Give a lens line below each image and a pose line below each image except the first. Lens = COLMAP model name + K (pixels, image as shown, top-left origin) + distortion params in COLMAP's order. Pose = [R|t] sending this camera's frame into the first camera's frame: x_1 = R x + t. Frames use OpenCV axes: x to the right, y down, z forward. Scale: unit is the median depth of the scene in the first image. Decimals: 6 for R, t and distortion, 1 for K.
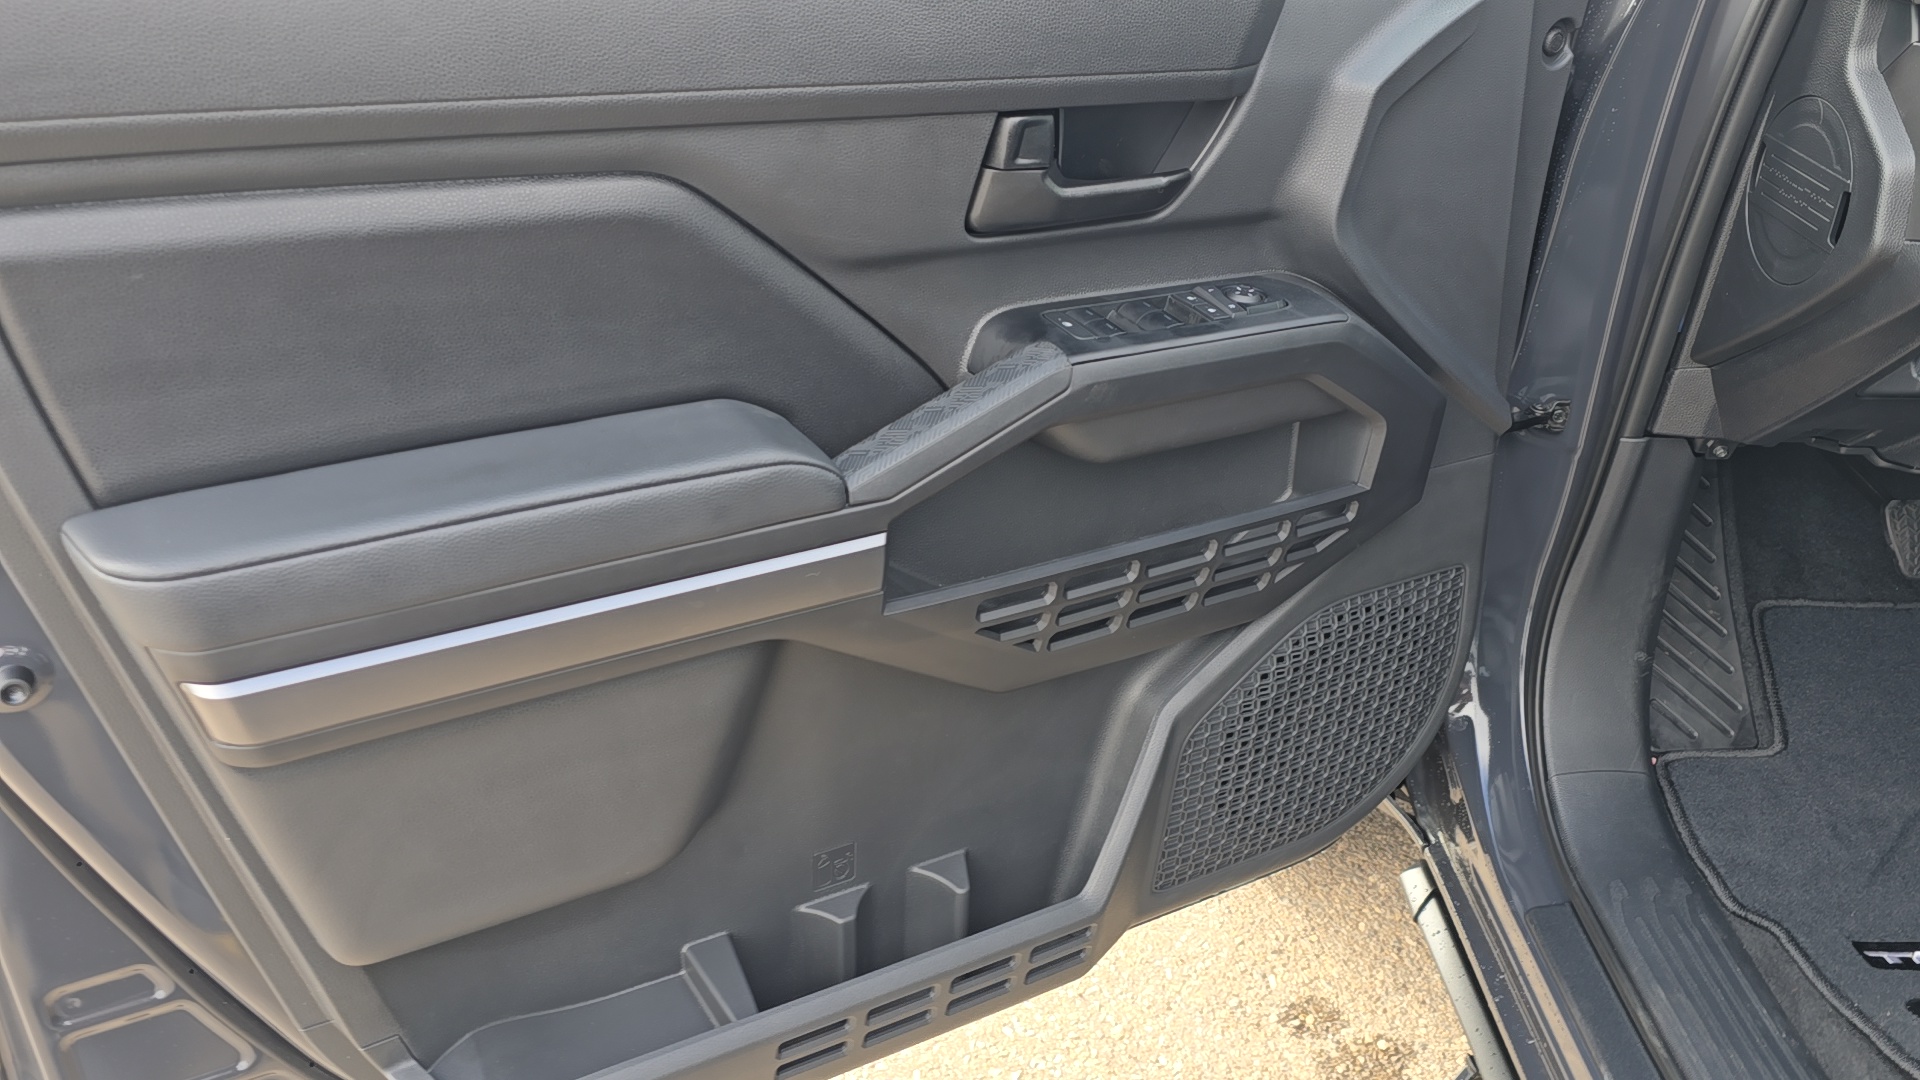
lens RADIAL K [[1589.0, 0, 972.5], [0, 1589.0, 543.8], [0, 0, 1]] dist [-0.005711, 0.004658]
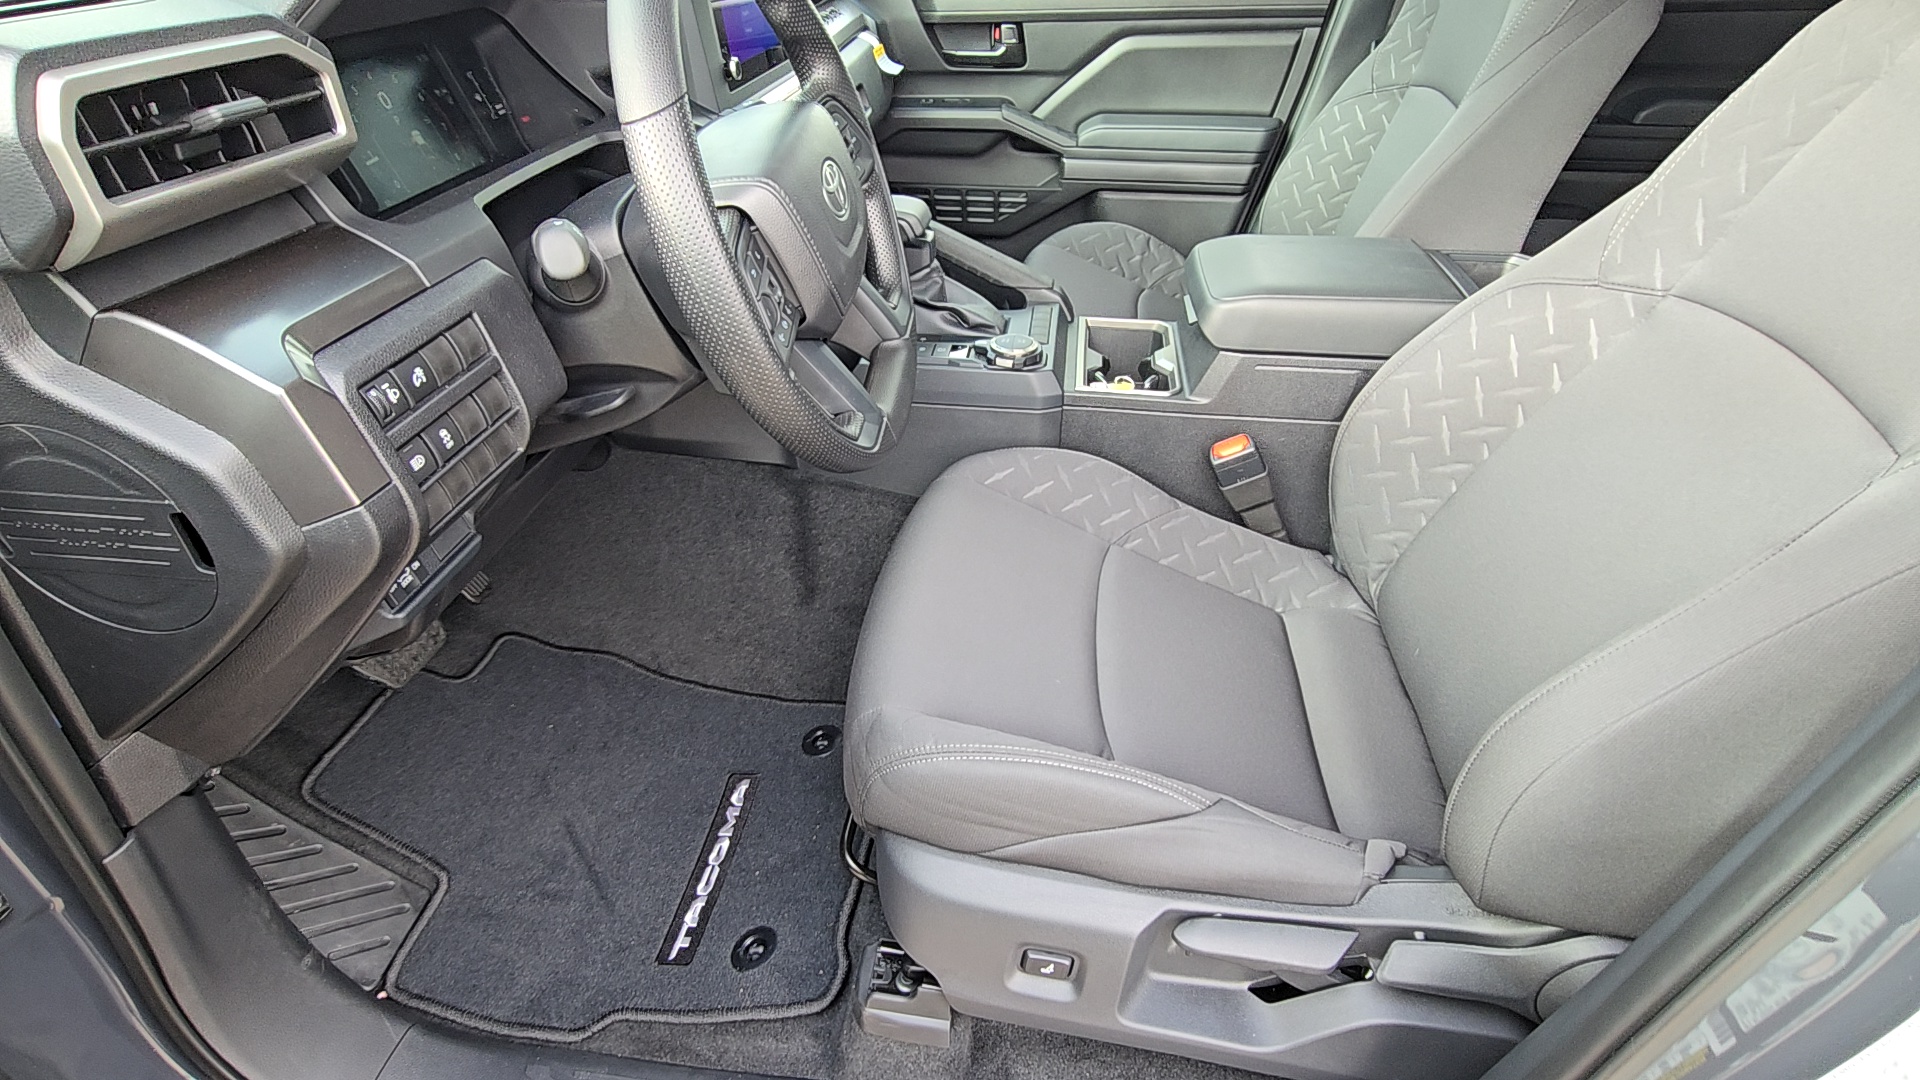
lens RADIAL K [[969.3, 0, 954.6], [0, 969.3, 548.2], [0, 0, 1]] dist [-0.000670, 0.000127]
pose [[0.163640, -0.582825, 0.795950, 0.172804], [0.495055, 0.746396, 0.444761, -0.169425], [-0.853313, 0.321259, 0.410671, 0.367260]]
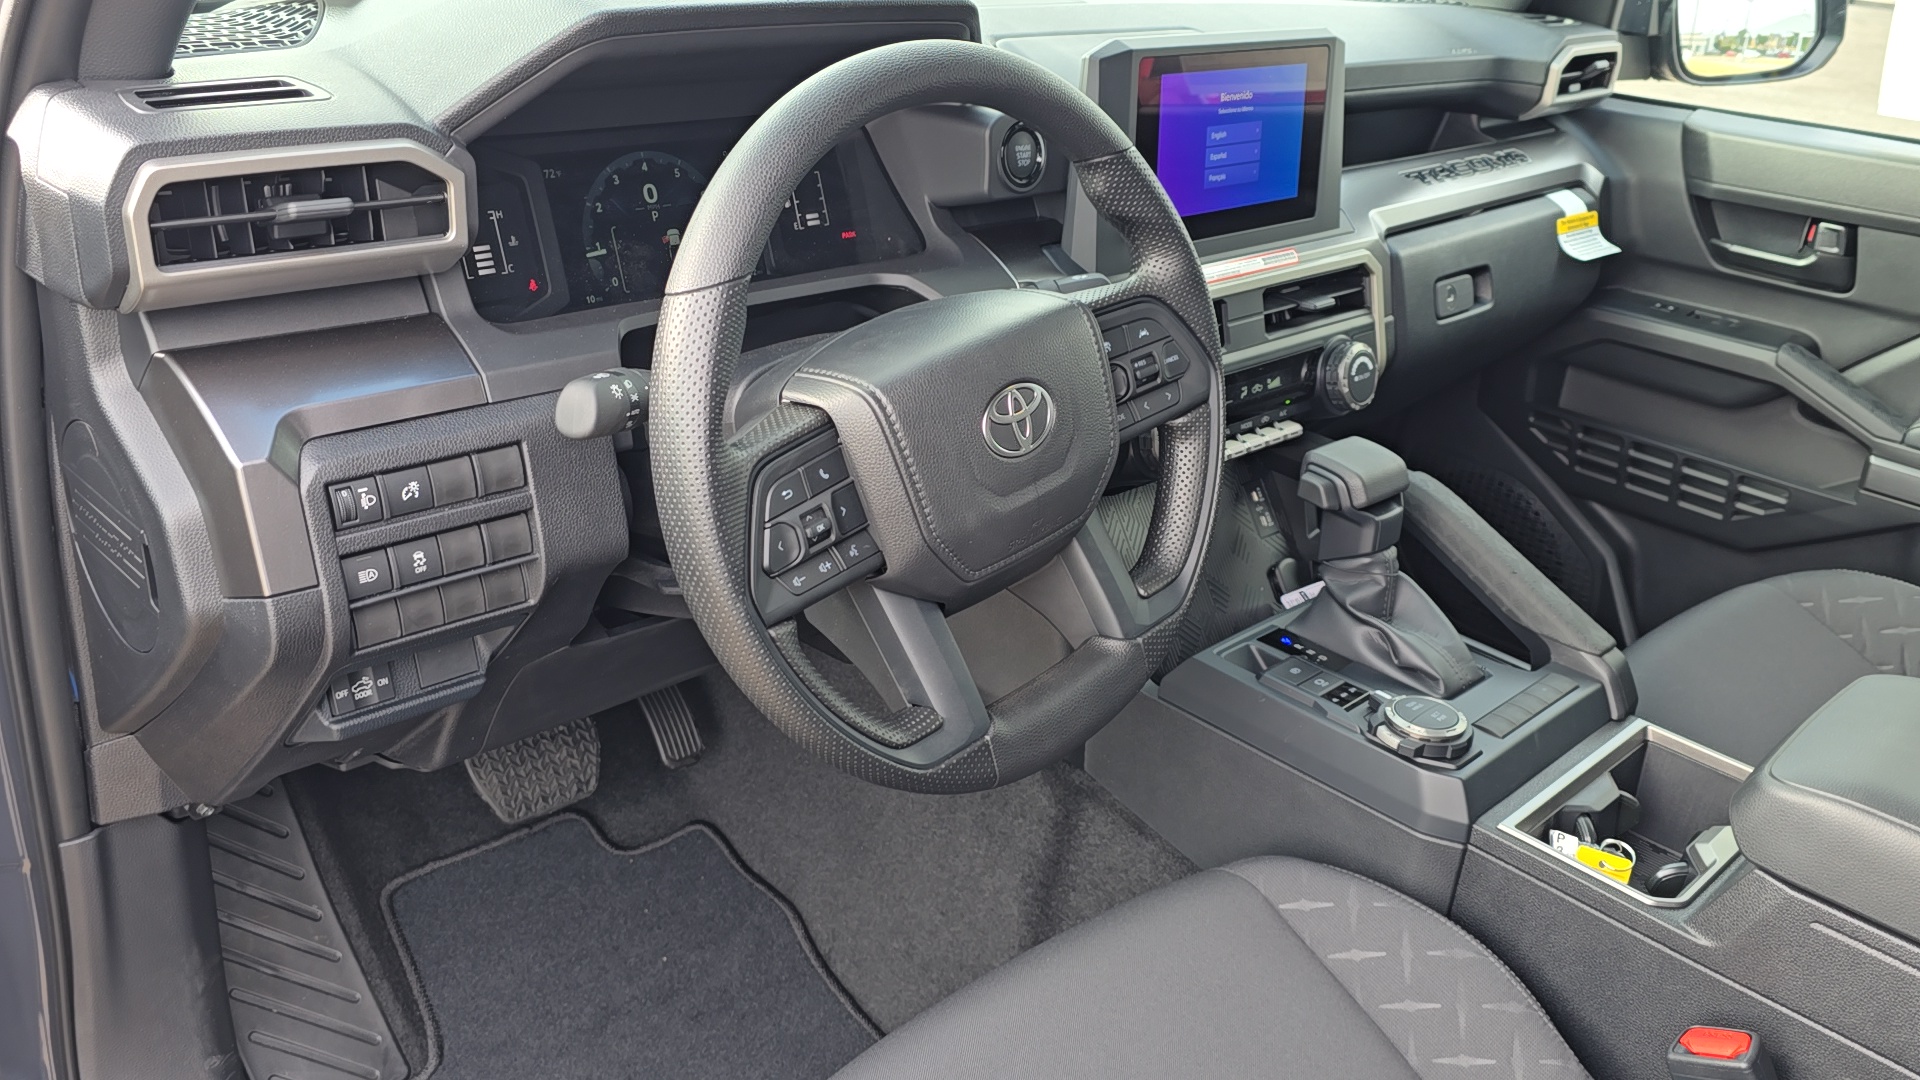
lens RADIAL K [[1589.0, 0, 972.5], [0, 1589.0, 543.8], [0, 0, 1]] dist [-0.005711, 0.004658]
pose [[0.737755, -0.257548, 0.624008, 0.269698], [0.287890, 0.956125, 0.054255, -0.108759], [-0.610603, 0.139619, 0.779532, 0.114958]]
